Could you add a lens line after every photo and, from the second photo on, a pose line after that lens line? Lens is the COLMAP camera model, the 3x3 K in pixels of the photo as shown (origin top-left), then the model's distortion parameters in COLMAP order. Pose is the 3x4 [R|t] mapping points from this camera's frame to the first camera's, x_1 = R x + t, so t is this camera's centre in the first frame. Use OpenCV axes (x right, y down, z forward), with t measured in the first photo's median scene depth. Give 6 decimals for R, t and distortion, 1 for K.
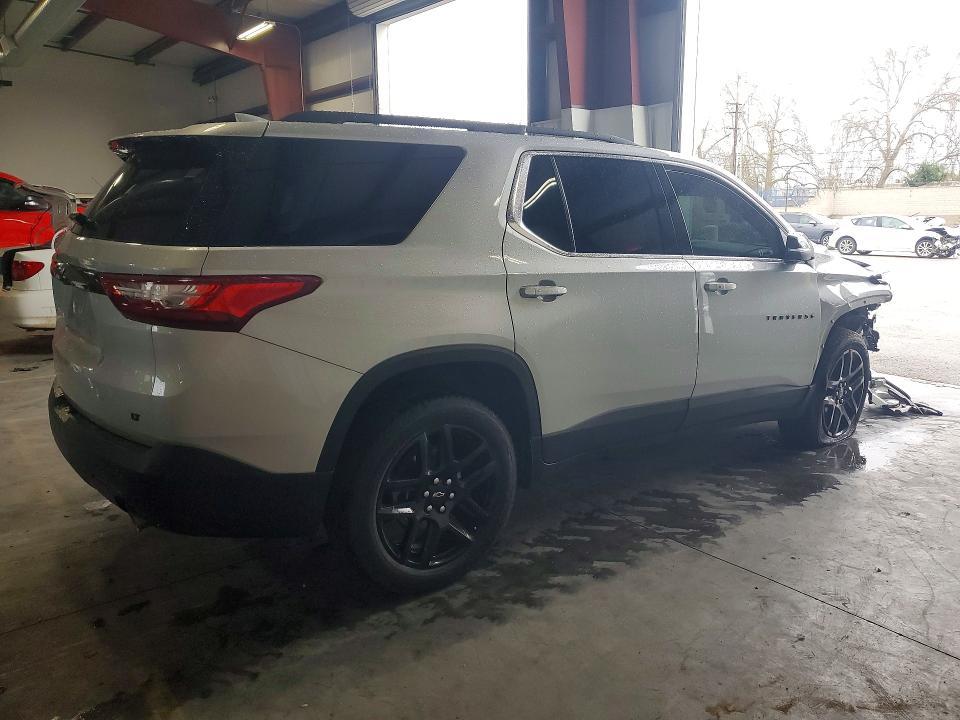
lens RADIAL K [[760.6, 0, 479.8], [0, 760.6, 362.3], [0, 0, 1]] dist [0.008176, -0.002777]
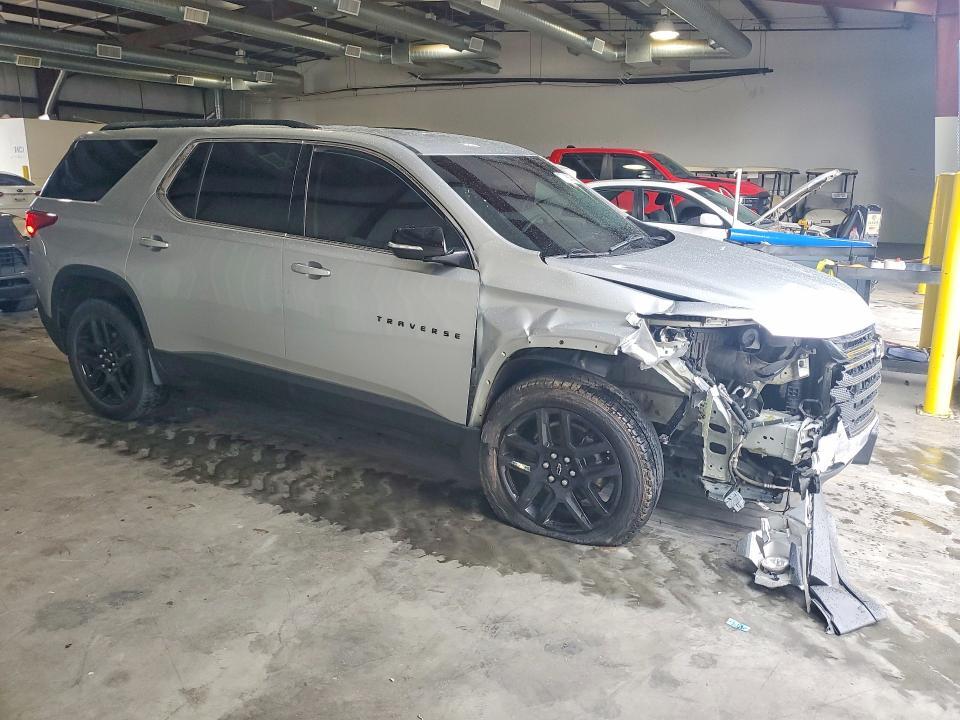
lens RADIAL K [[760.6, 0, 479.7], [0, 760.6, 358.3], [0, 0, 1]] dist [0.008176, -0.002777]
pose [[0.369997, 0.229366, -0.900274, 1.409040], [-0.193149, 0.966861, 0.166950, -0.210975], [0.908733, 0.112116, 0.402038, 0.885849]]
